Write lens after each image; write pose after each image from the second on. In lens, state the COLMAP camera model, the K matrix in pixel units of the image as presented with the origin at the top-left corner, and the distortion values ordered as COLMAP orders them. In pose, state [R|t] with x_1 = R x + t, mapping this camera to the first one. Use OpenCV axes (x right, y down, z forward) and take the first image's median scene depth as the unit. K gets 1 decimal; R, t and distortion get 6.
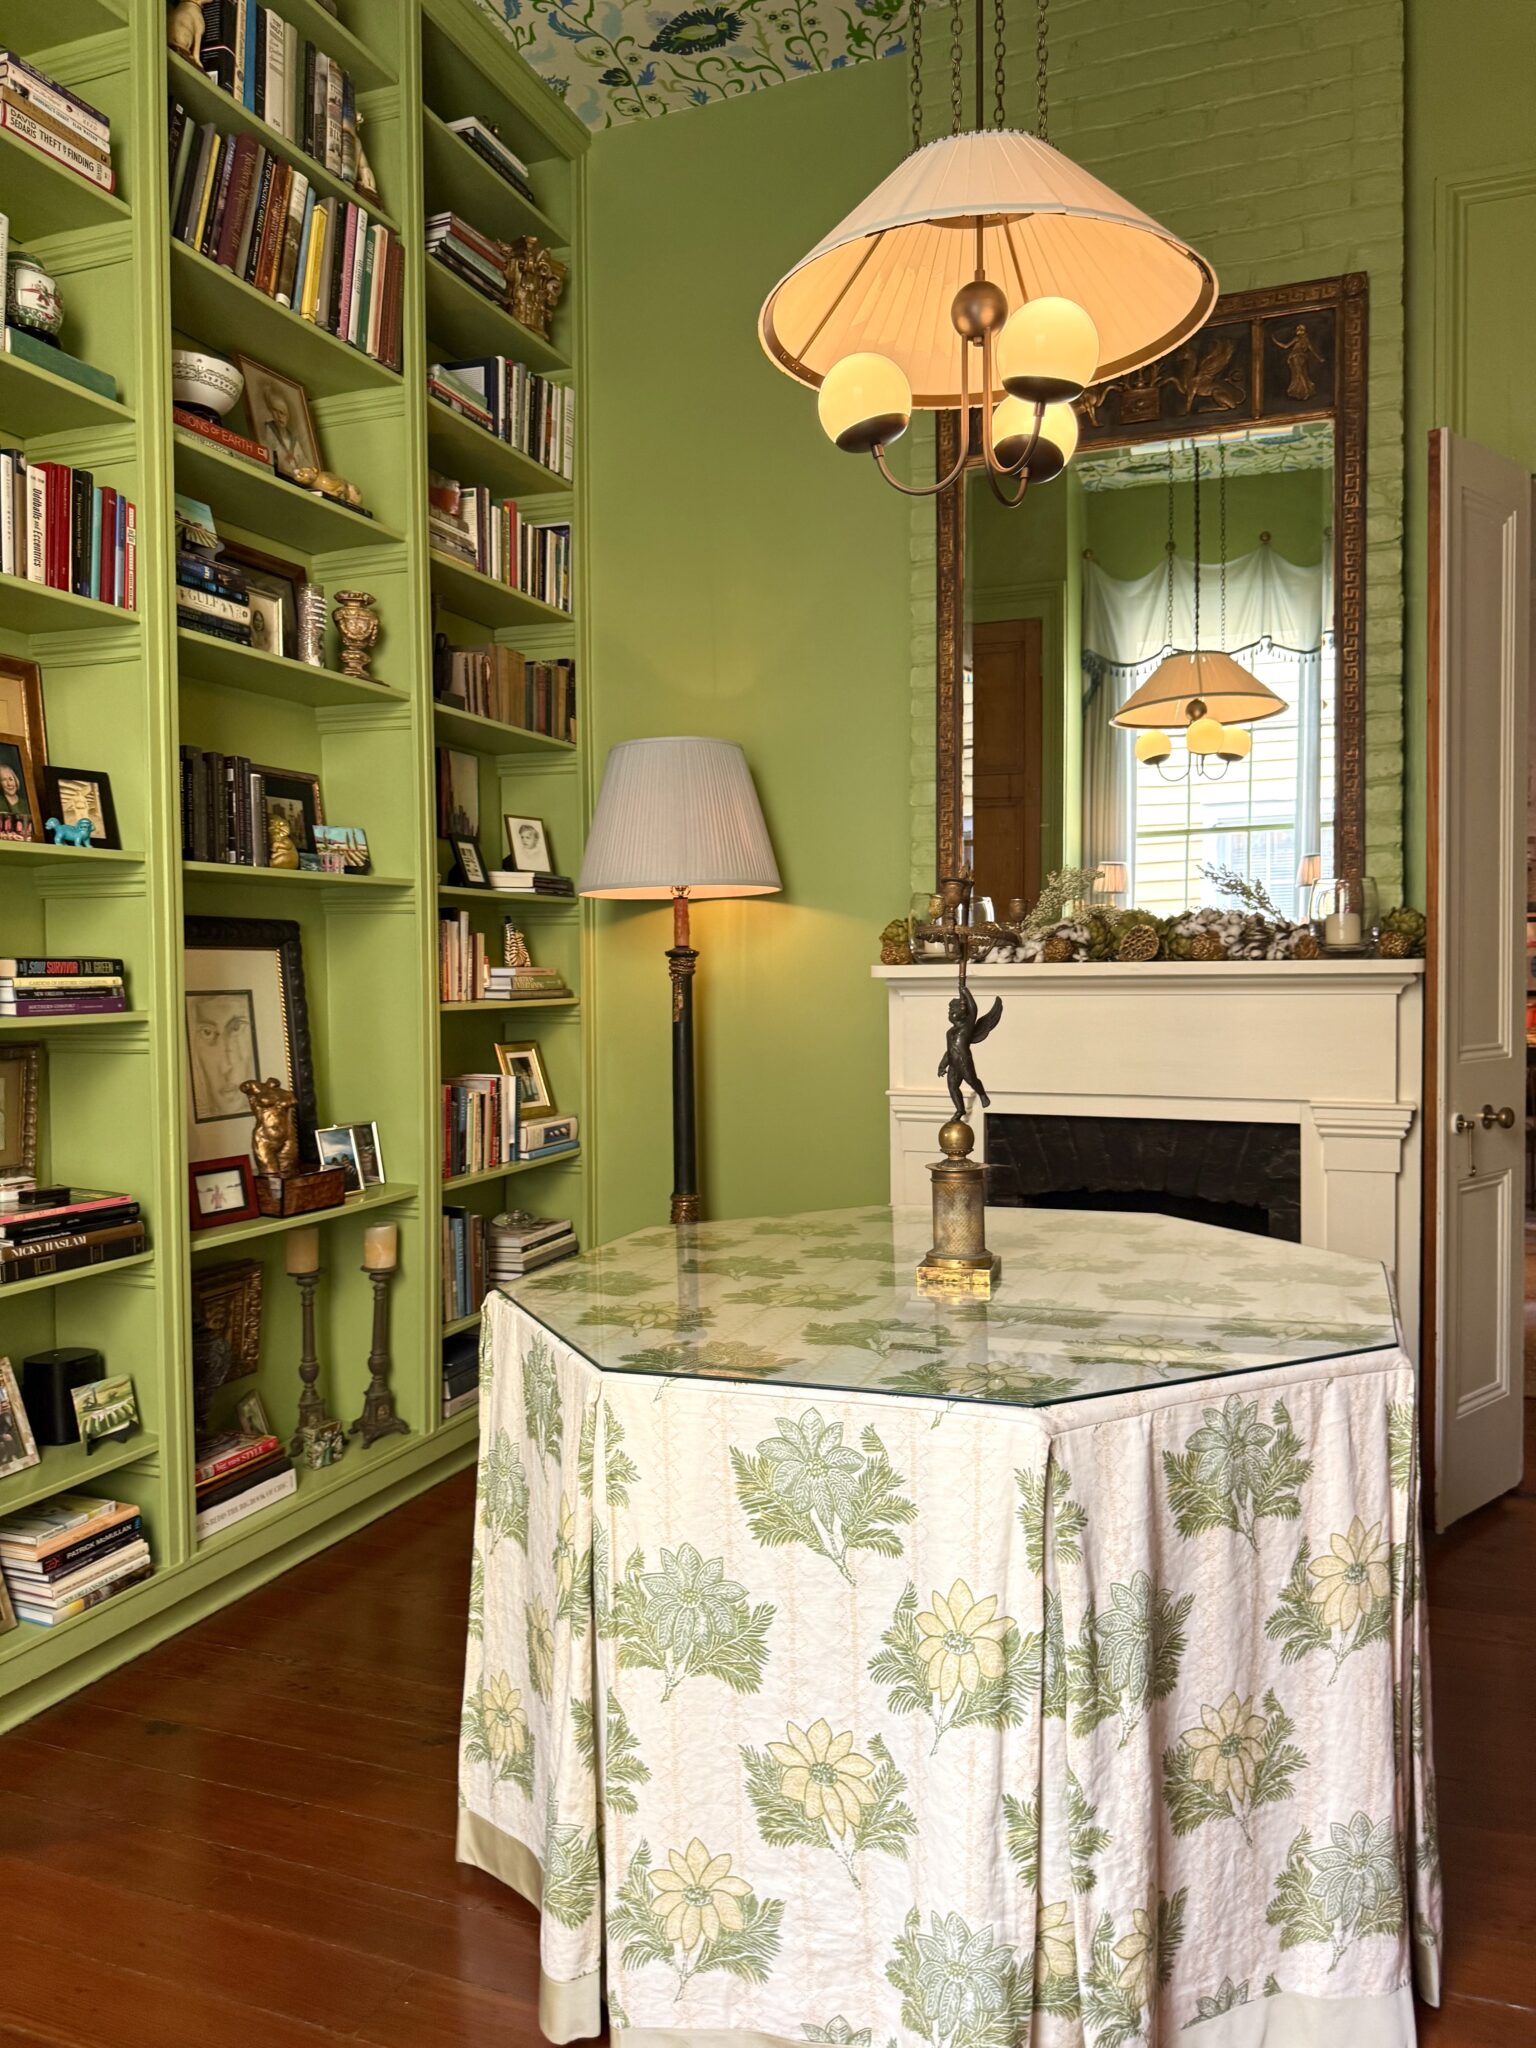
lens RADIAL K [[1423.9, 0, 768.0], [0, 1423.9, 1024.0], [0, 0, 1]] dist [0.002309, -0.035216]
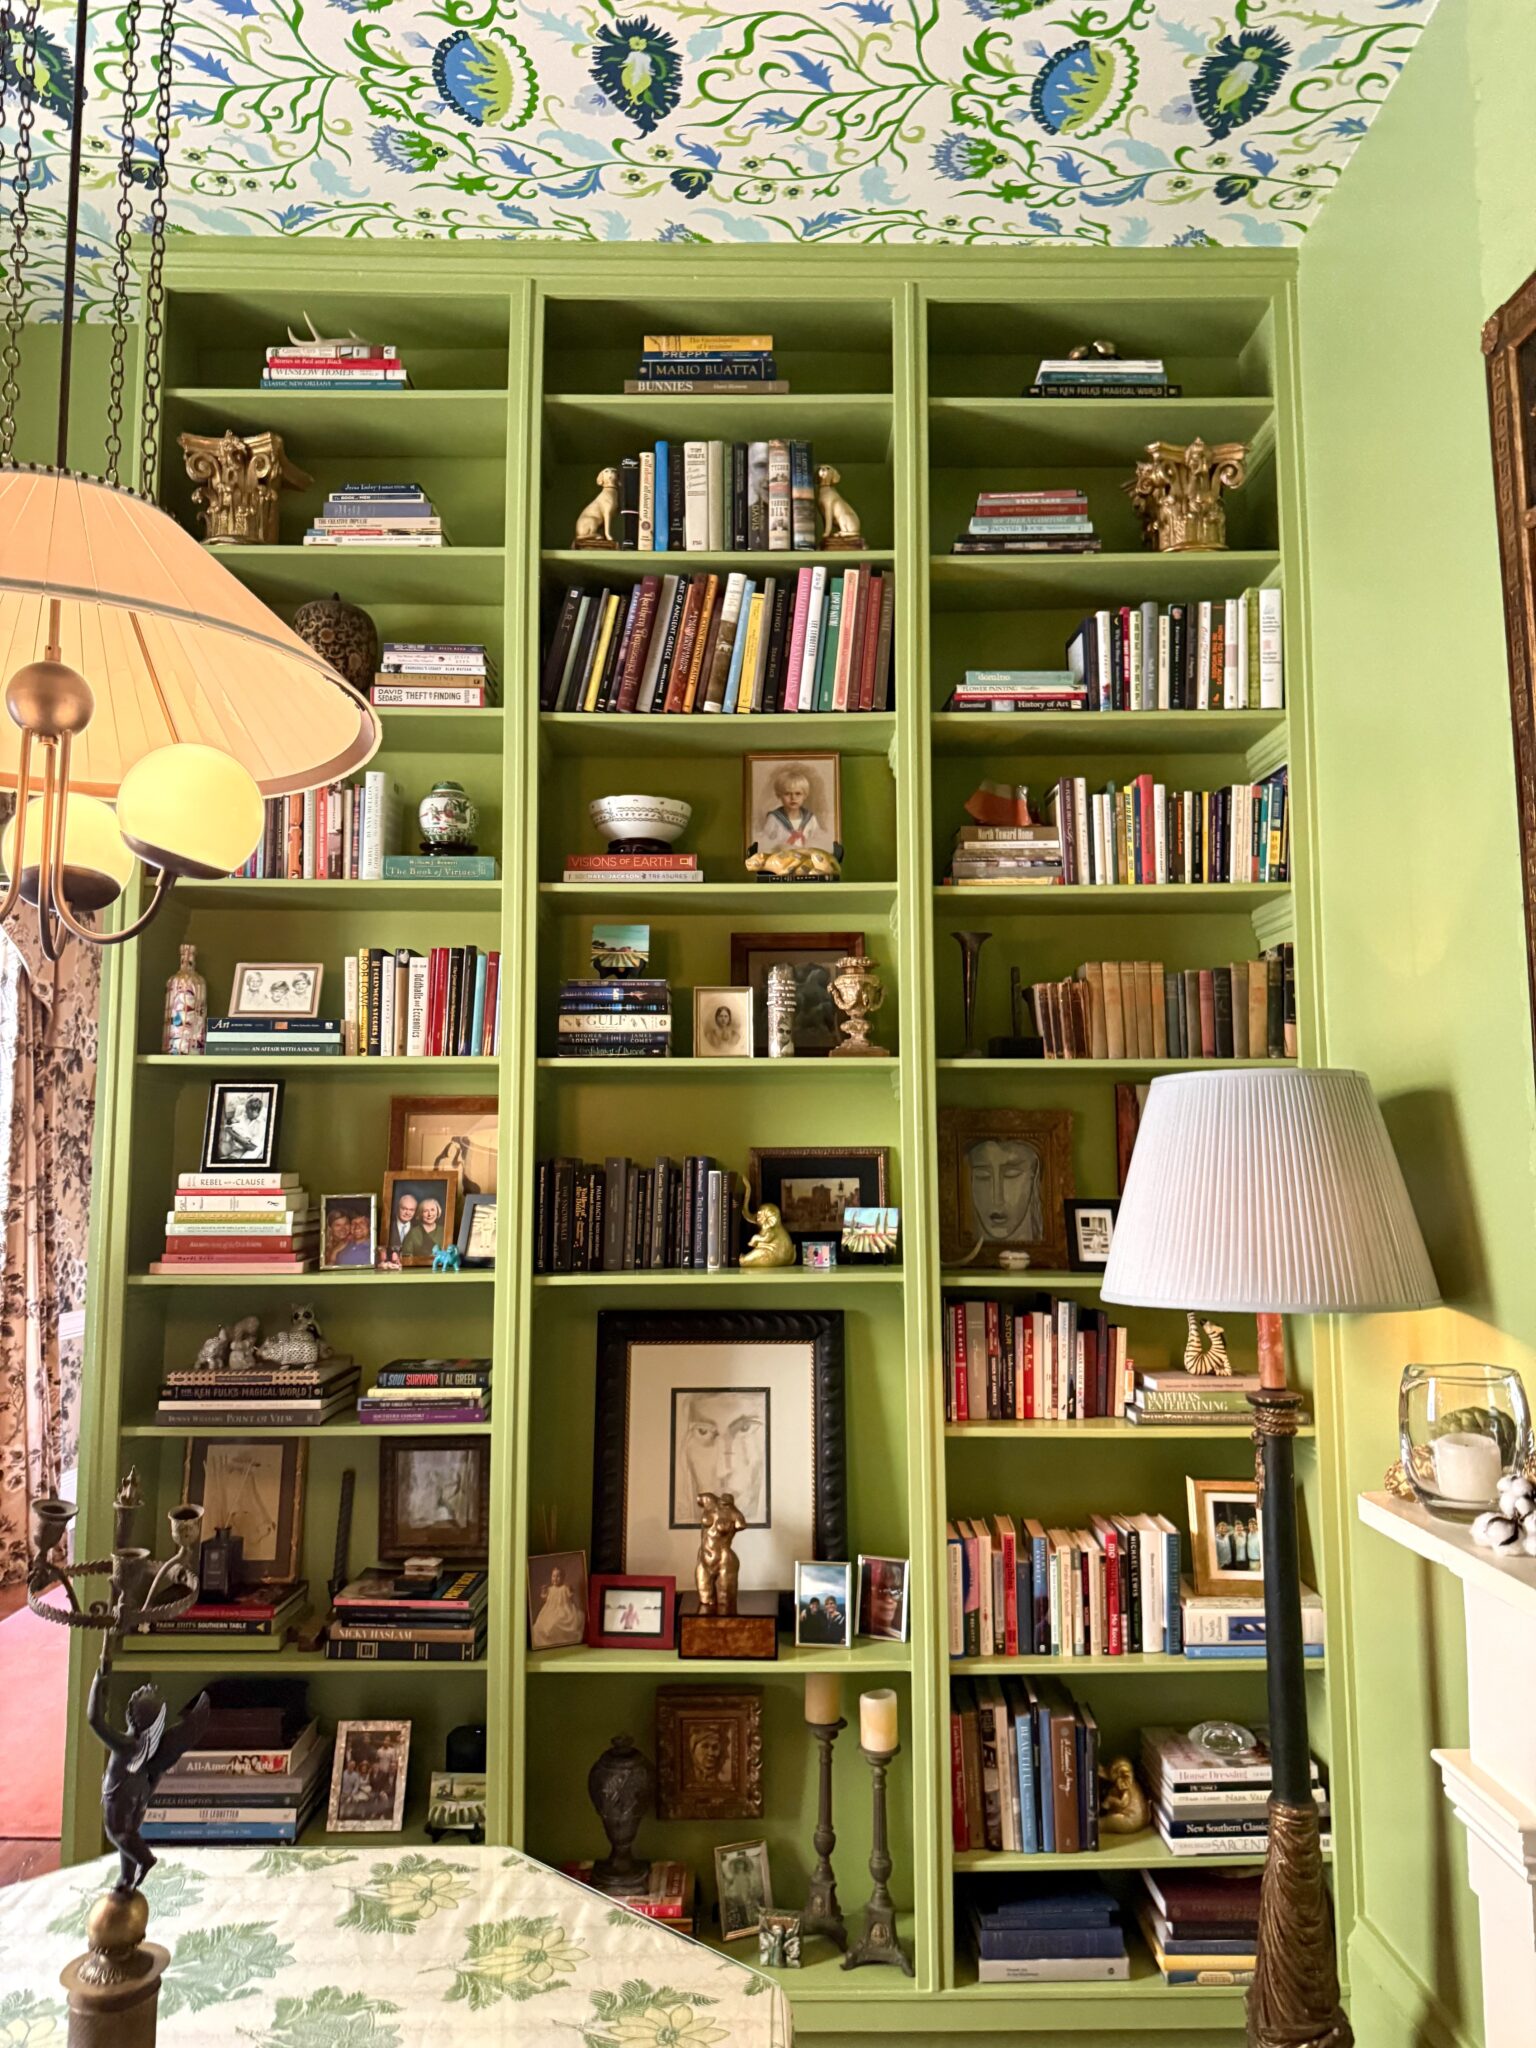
lens RADIAL K [[1434.9, 0, 838.1], [0, 1434.9, 996.2], [0, 0, 1]] dist [0.118068, -0.216828]
pose [[0.378269, -0.100570, -0.920217, 0.607778], [-0.038235, 0.991535, -0.124082, -0.175613], [0.924906, 0.082121, 0.371221, 0.700633]]
